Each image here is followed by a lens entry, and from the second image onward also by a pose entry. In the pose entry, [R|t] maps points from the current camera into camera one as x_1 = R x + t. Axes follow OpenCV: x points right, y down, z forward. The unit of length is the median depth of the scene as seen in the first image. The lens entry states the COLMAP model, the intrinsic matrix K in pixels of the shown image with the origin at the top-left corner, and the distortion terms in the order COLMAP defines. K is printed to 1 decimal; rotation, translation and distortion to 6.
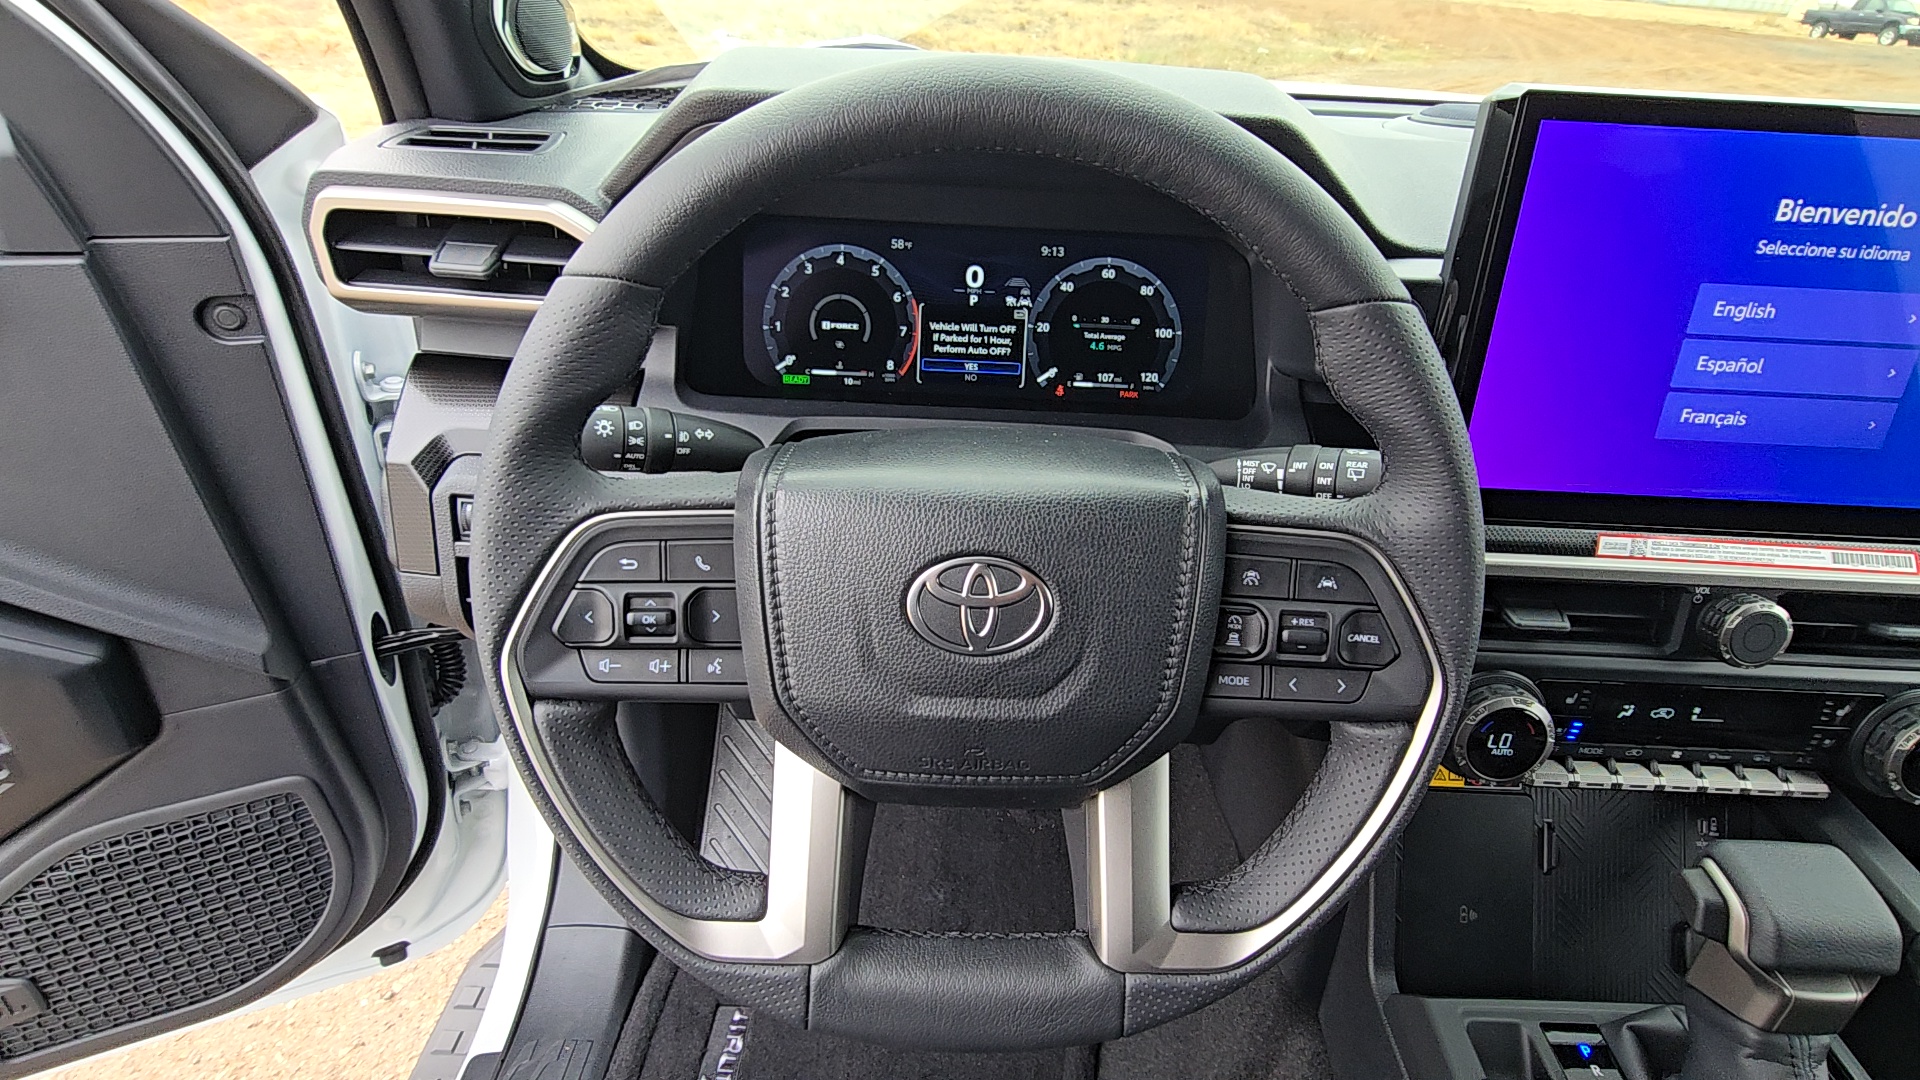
lens RADIAL K [[966.1, 0, 976.7], [0, 966.1, 549.9], [0, 0, 1]] dist [-0.002215, 0.001787]
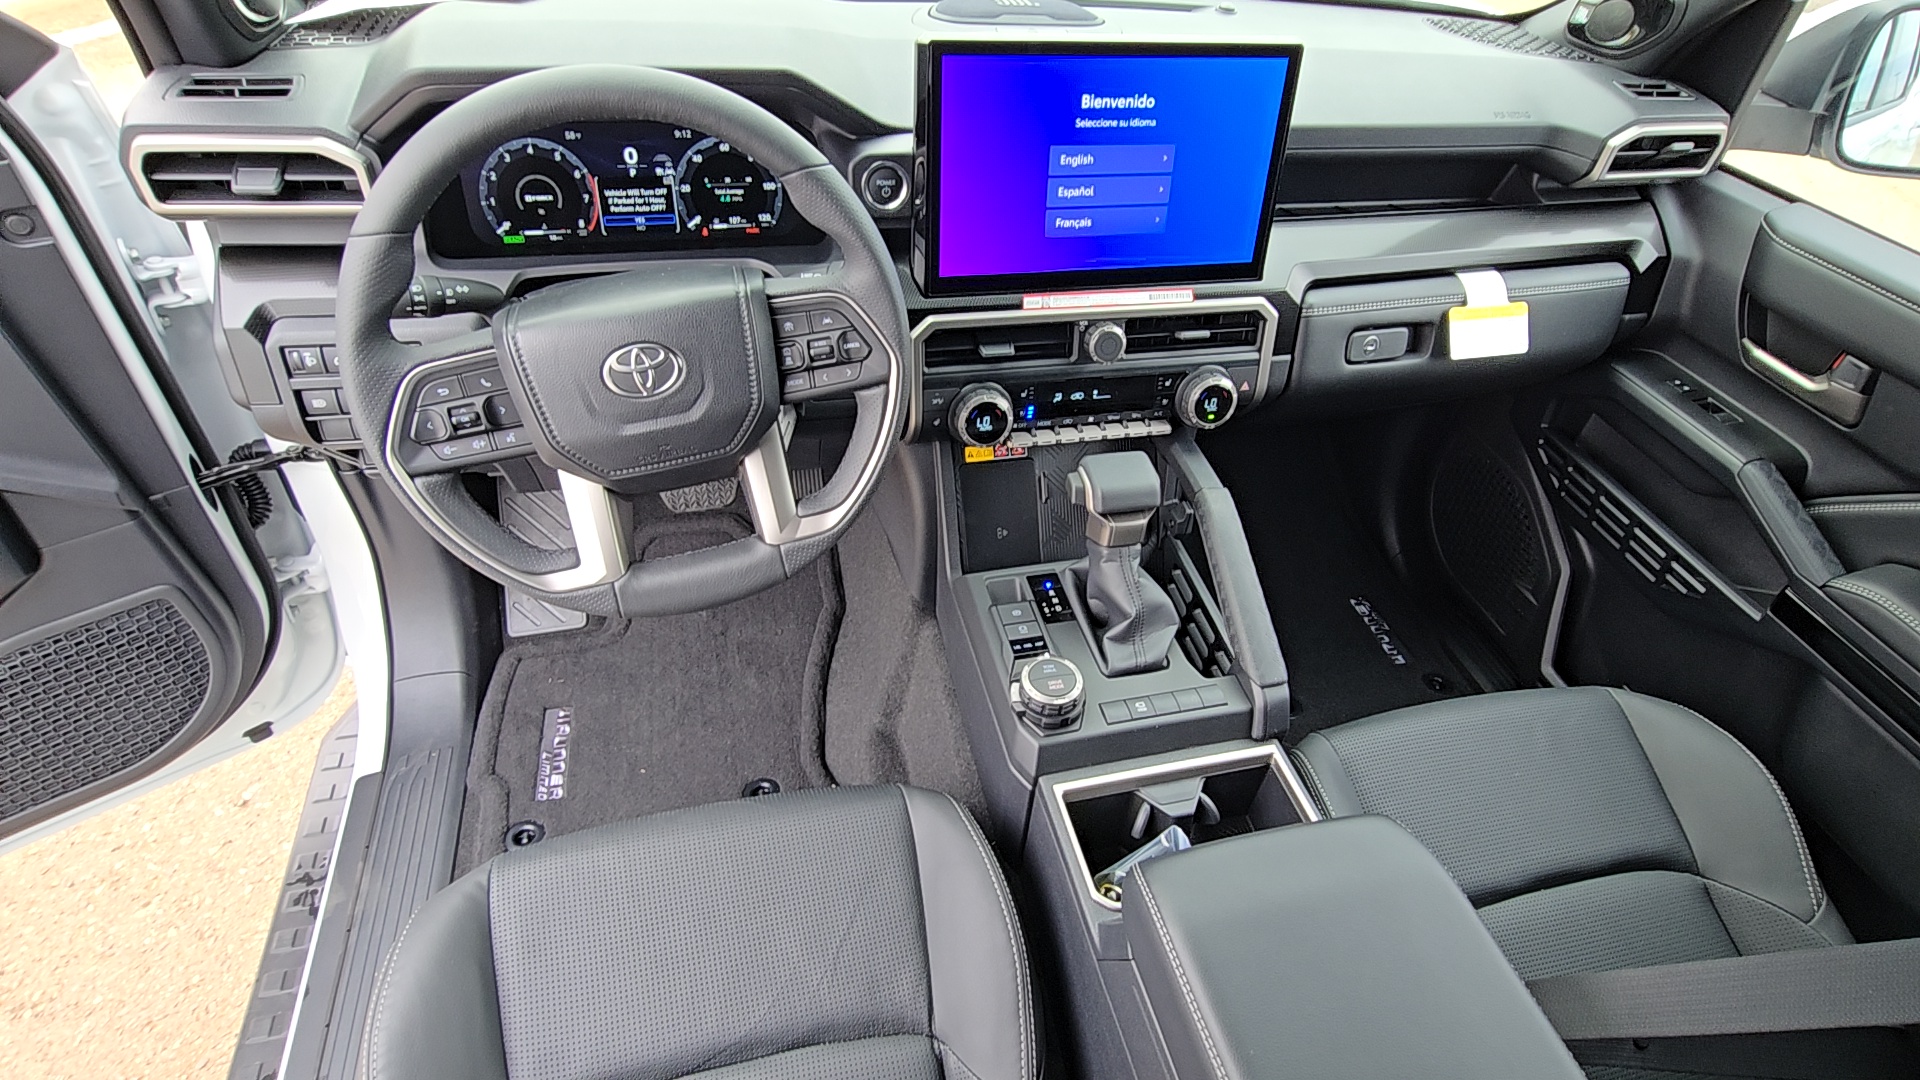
lens RADIAL K [[966.1, 0, 975.0], [0, 966.1, 540.5], [0, 0, 1]] dist [-0.002215, 0.001787]
pose [[0.966106, -0.152603, 0.208211, 0.107280], [0.108841, 0.972162, 0.207497, 0.034149], [-0.234080, -0.177803, 0.955821, -0.608509]]
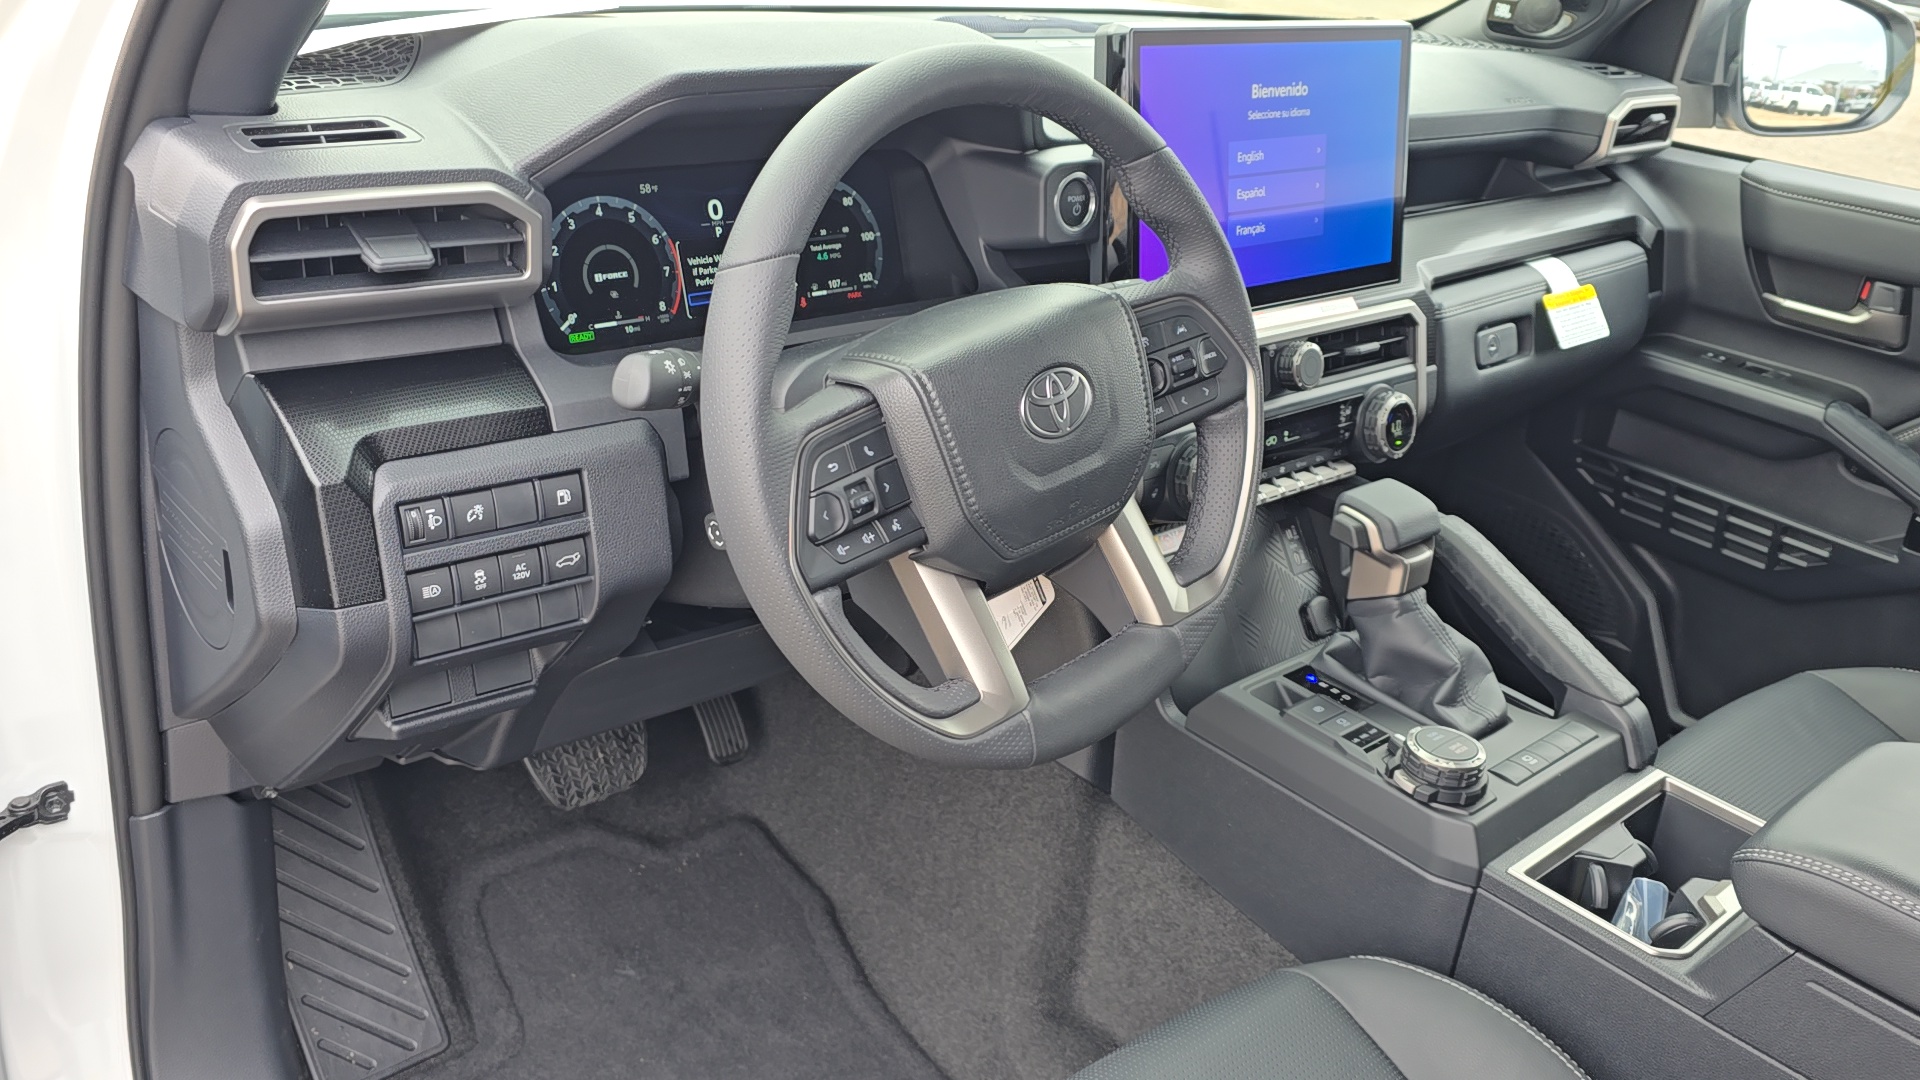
lens RADIAL K [[1592.6, 0, 979.8], [0, 1592.6, 536.7], [0, 0, 1]] dist [-0.007651, 0.017839]
pose [[0.736594, -0.260540, 0.624138, -0.959109], [0.298606, 0.953290, 0.045532, 0.062050], [-0.606847, 0.152832, 0.779986, -0.465849]]
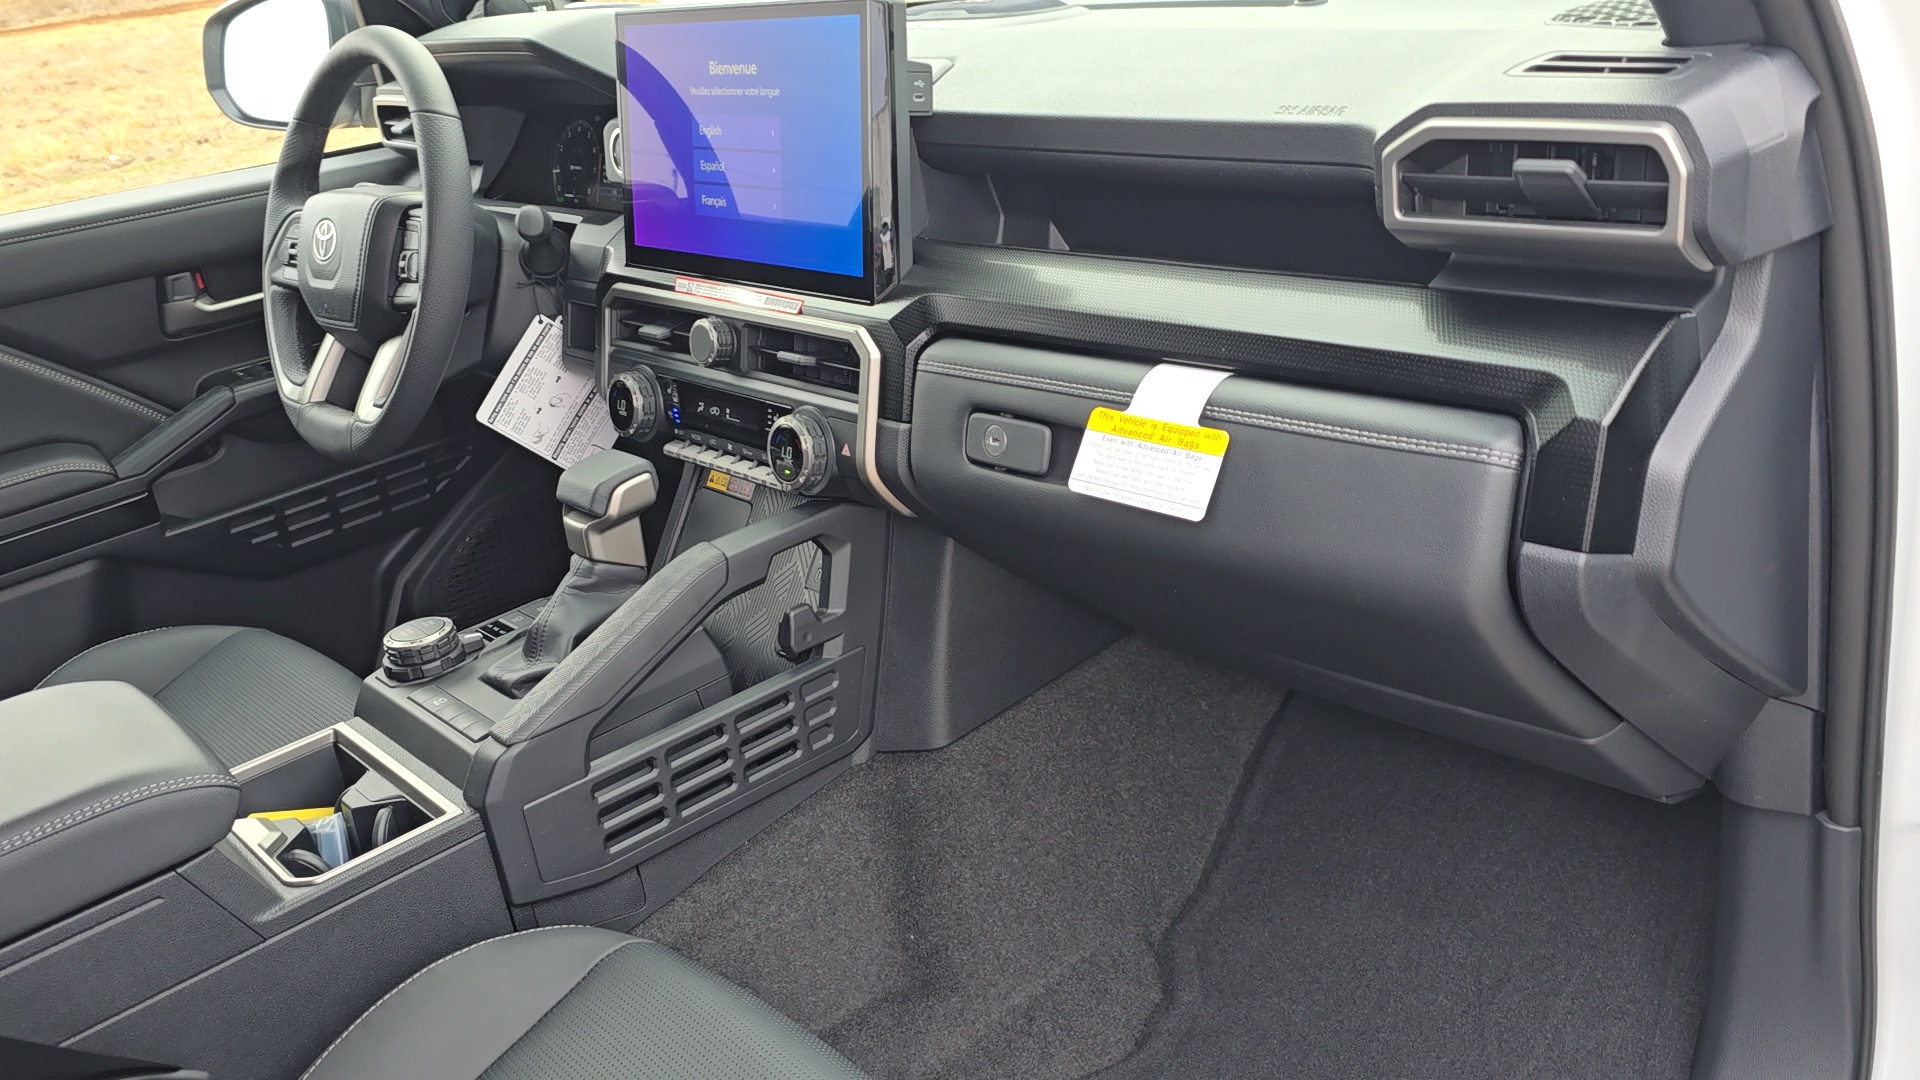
lens RADIAL K [[1592.6, 0, 947.7], [0, 1592.6, 554.8], [0, 0, 1]] dist [-0.007651, 0.017839]
pose [[0.663496, 0.166482, -0.729422, 2.391222], [-0.239099, 0.970987, 0.004128, 0.250764], [0.708946, 0.171665, 0.684051, -0.300525]]
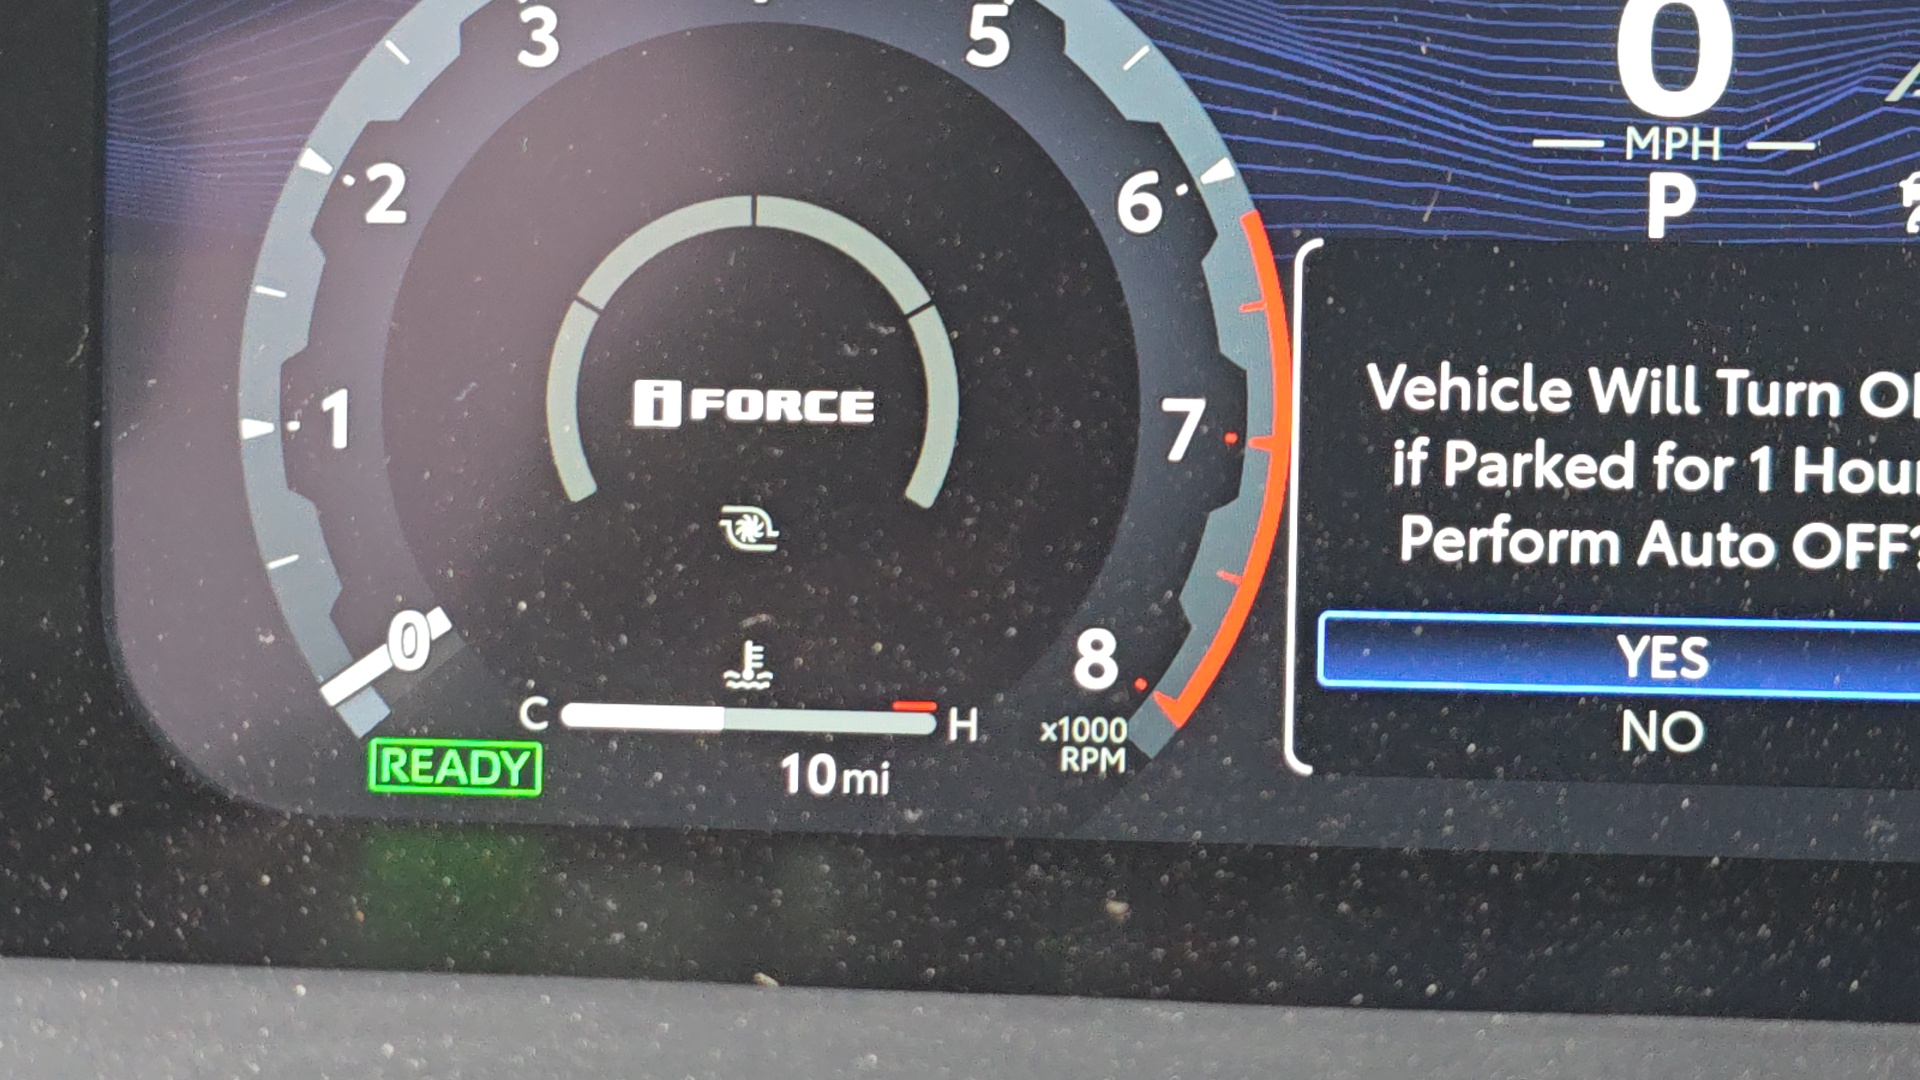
lens RADIAL K [[1592.6, 0, 965.2], [0, 1592.6, 540.5], [0, 0, 1]] dist [-0.007651, 0.017839]
pose [[0.998685, -0.025656, -0.044395, -0.099423], [0.017037, 0.982659, -0.184636, -0.167594], [0.048362, 0.183637, 0.981804, 0.773018]]
